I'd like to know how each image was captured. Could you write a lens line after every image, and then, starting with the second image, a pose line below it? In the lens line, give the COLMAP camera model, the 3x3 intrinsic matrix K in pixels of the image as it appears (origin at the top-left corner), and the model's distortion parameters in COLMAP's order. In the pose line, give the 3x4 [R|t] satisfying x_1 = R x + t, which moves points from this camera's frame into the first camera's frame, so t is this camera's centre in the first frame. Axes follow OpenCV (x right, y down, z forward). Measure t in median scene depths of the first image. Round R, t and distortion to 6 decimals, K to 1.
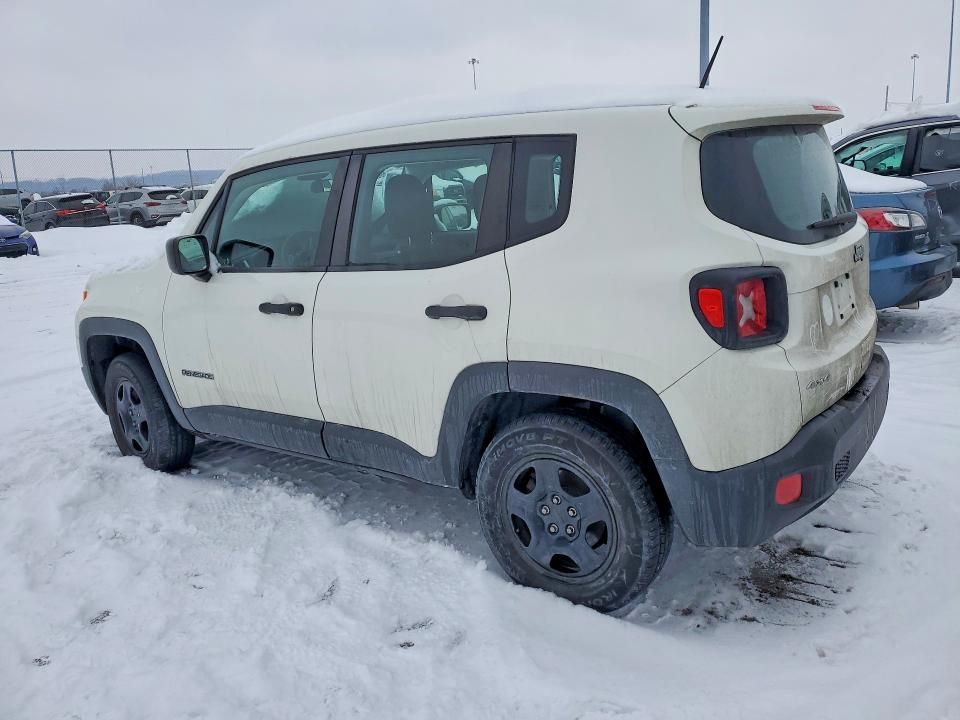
lens RADIAL K [[757.1, 0, 484.5], [0, 757.1, 361.3], [0, 0, 1]] dist [0.012119, 0.008506]
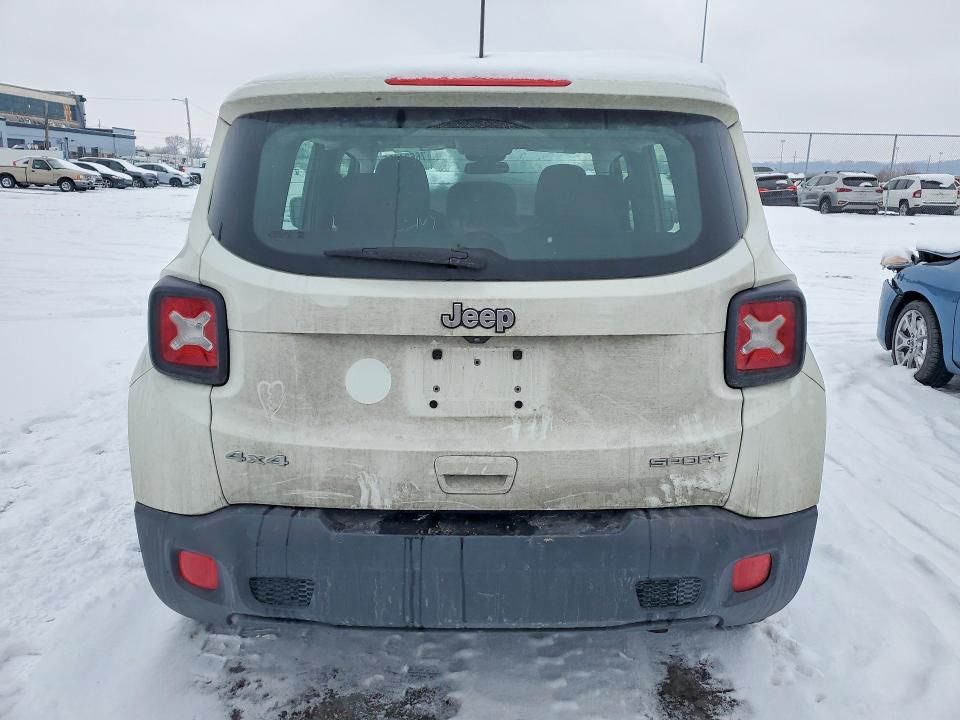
lens RADIAL K [[757.1, 0, 483.3], [0, 757.1, 358.7], [0, 0, 1]] dist [0.012119, 0.008506]
pose [[0.594938, 0.262223, -0.759795, 0.084116], [-0.249497, 0.958841, 0.135556, -0.016763], [0.764068, 0.108920, 0.635875, 0.052788]]
